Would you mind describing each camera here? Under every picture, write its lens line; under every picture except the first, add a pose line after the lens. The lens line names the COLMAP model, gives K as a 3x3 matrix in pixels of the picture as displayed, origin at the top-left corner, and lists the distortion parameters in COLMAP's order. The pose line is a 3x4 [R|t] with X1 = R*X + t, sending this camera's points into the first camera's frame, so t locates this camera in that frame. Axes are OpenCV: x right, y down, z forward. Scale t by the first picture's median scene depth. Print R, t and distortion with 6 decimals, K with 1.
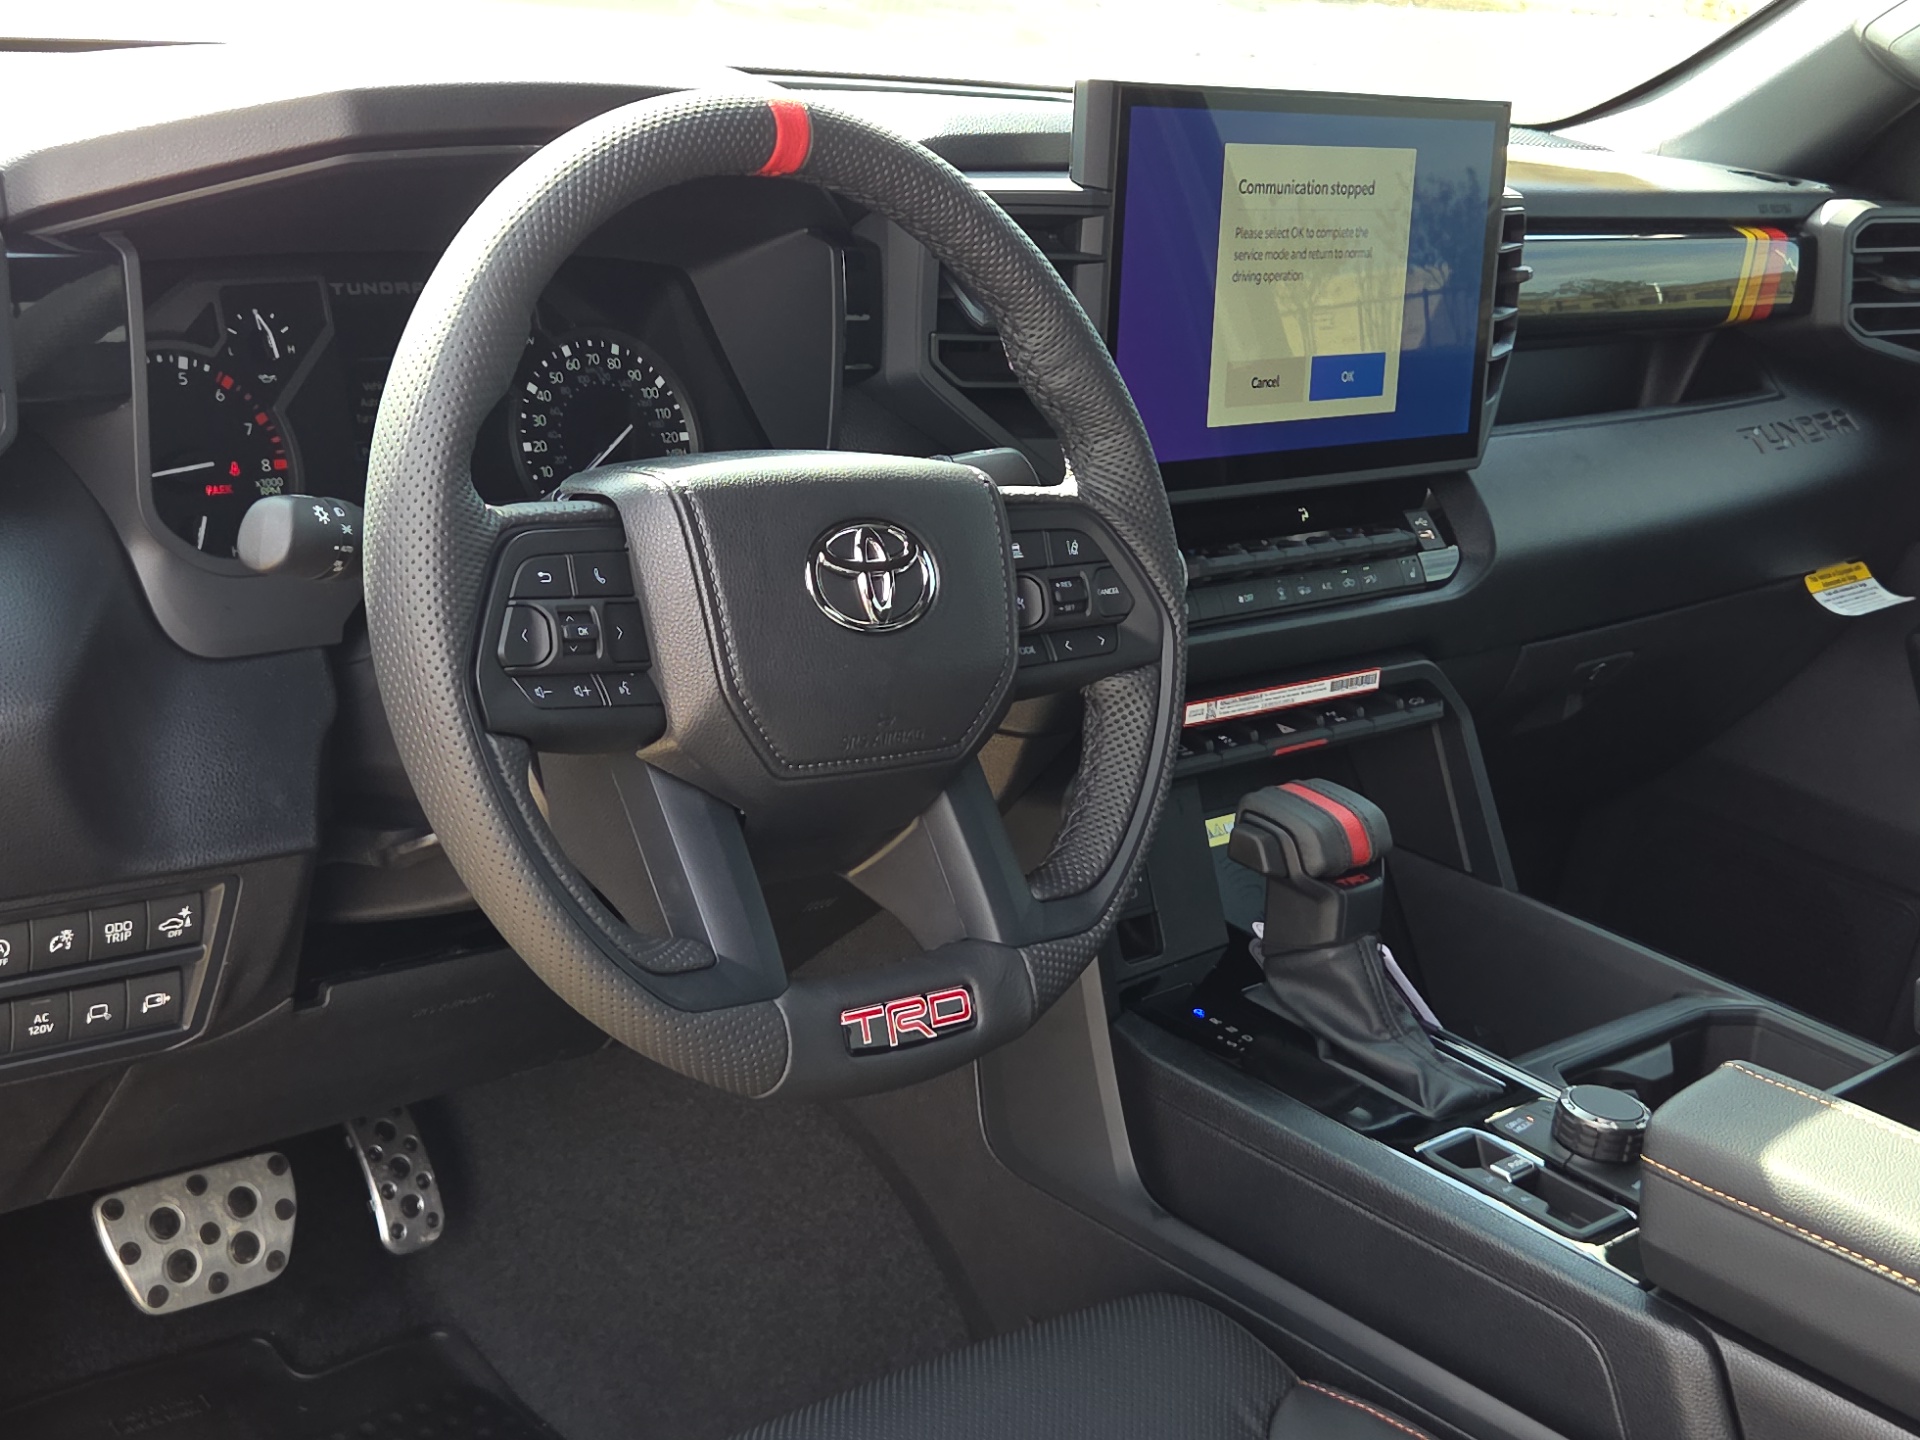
lens RADIAL K [[2653.3, 0, 978.6], [0, 2653.3, 713.0], [0, 0, 1]] dist [0.076856, 0.000000]
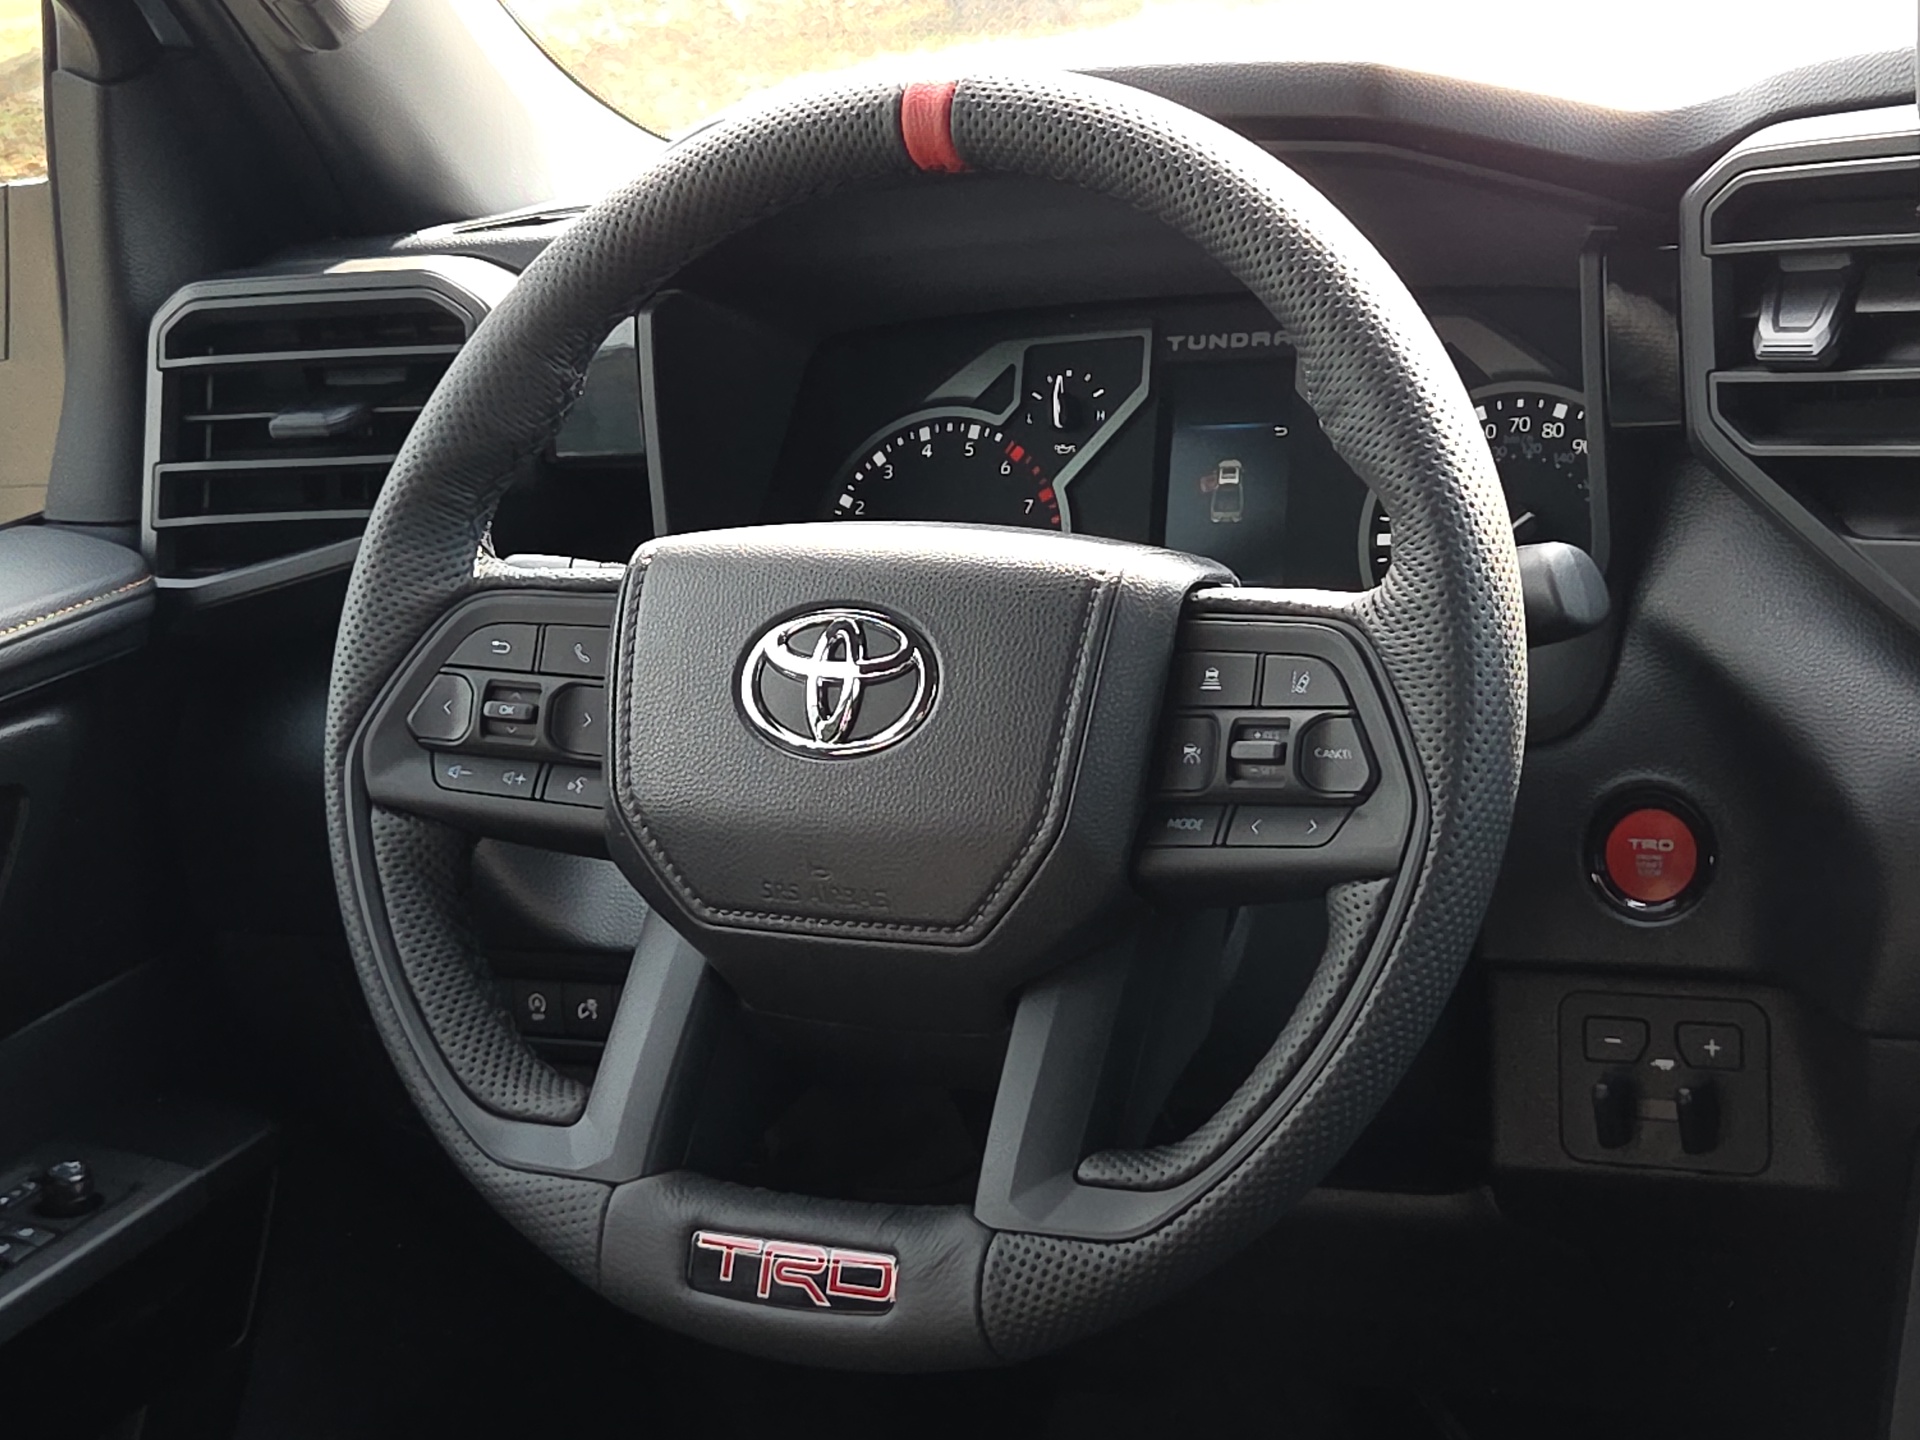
lens RADIAL K [[3467.2, 0, 971.1], [0, 3467.2, 712.2], [0, 0, 1]] dist [0.117090, 0.000000]
pose [[0.323569, 0.061077, -0.944231, 0.723906], [-0.133849, 0.990834, 0.018223, -0.052434], [0.936690, 0.120488, 0.328779, 0.560494]]
